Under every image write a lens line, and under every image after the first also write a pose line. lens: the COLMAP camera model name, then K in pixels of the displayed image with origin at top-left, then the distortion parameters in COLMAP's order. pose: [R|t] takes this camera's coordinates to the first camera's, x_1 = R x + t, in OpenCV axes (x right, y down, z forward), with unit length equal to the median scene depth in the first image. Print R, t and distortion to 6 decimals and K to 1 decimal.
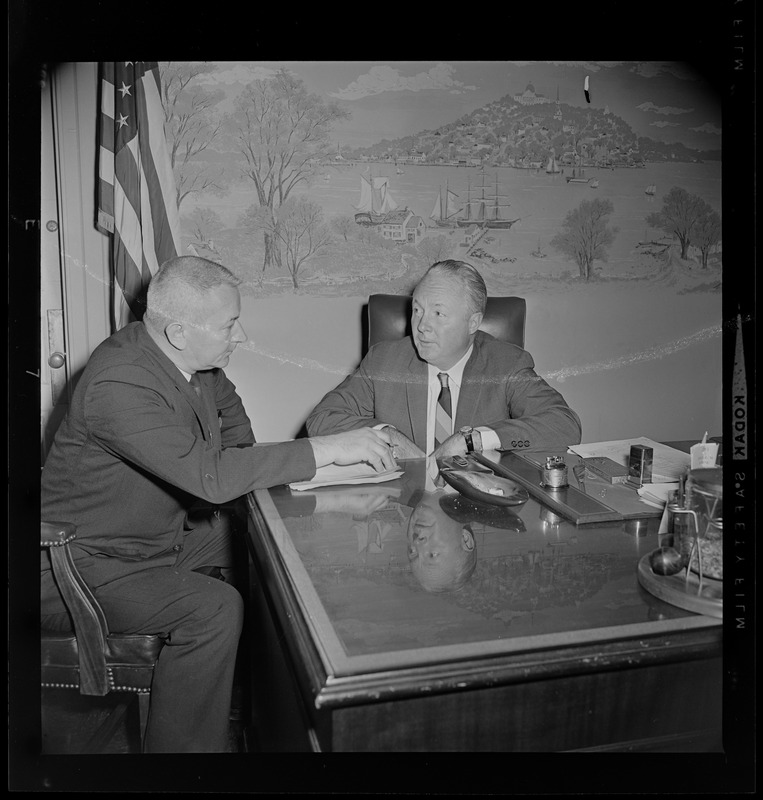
lens RADIAL K [[808.0, 0, 381.5], [0, 808.0, 400.0], [0, 0, 1]] dist [-0.039298, 0.016944]
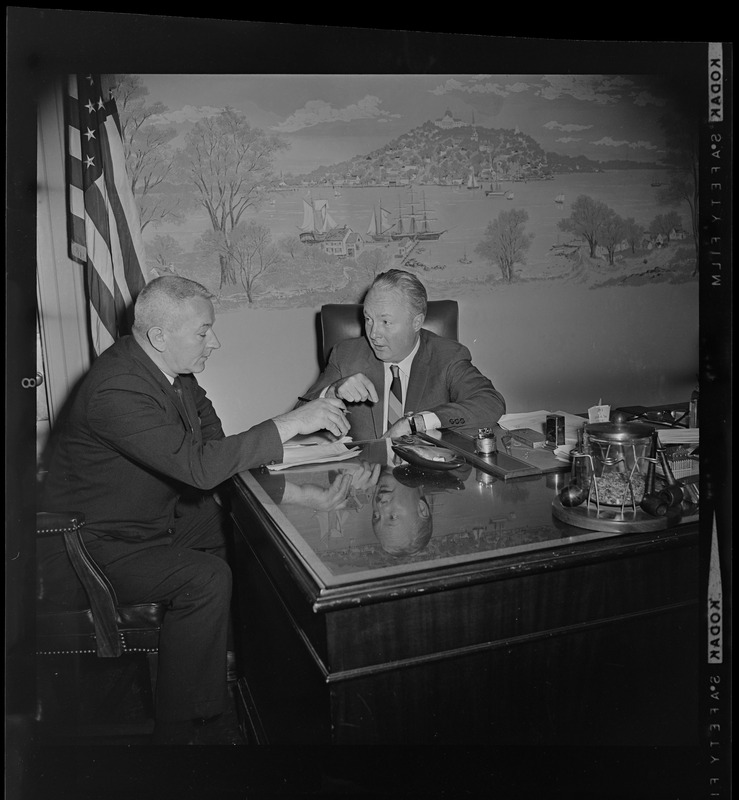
lens RADIAL K [[788.2, 0, 369.5], [0, 788.2, 400.0], [0, 0, 1]] dist [-0.013306, -0.008925]
pose [[0.996535, -0.061165, 0.056363, -0.012303], [0.061677, 0.998069, -0.007387, 0.013740], [-0.055803, 0.010837, 0.998383, -0.094576]]
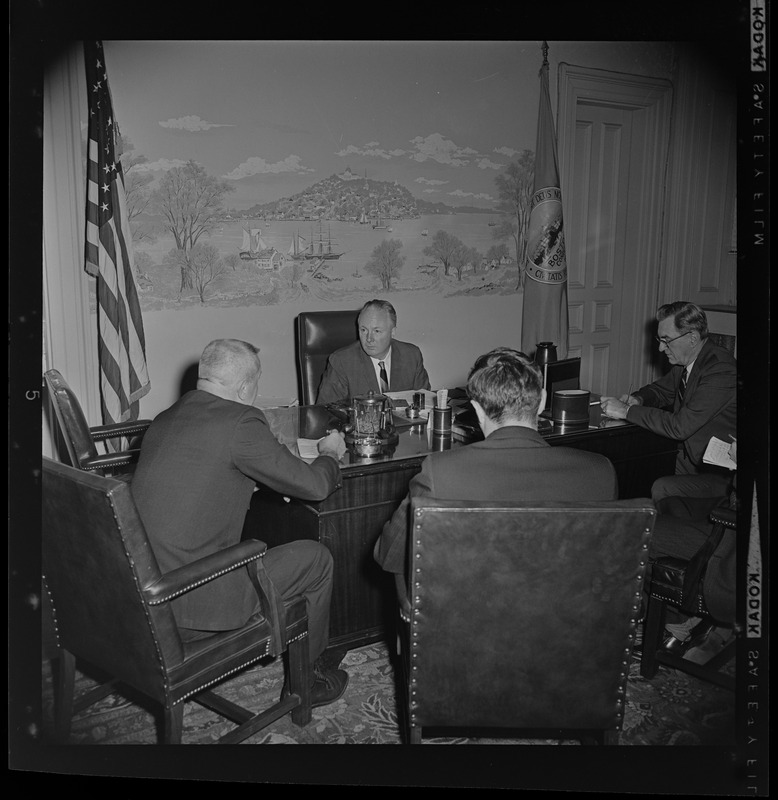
lens RADIAL K [[814.8, 0, 390.6], [0, 814.8, 381.8], [0, 0, 1]] dist [-0.068469, 0.013067]
pose [[0.966139, -0.045647, 0.253952, -0.161225], [0.039393, 0.998783, 0.029660, -0.020978], [-0.254997, -0.018652, 0.966762, -0.577152]]
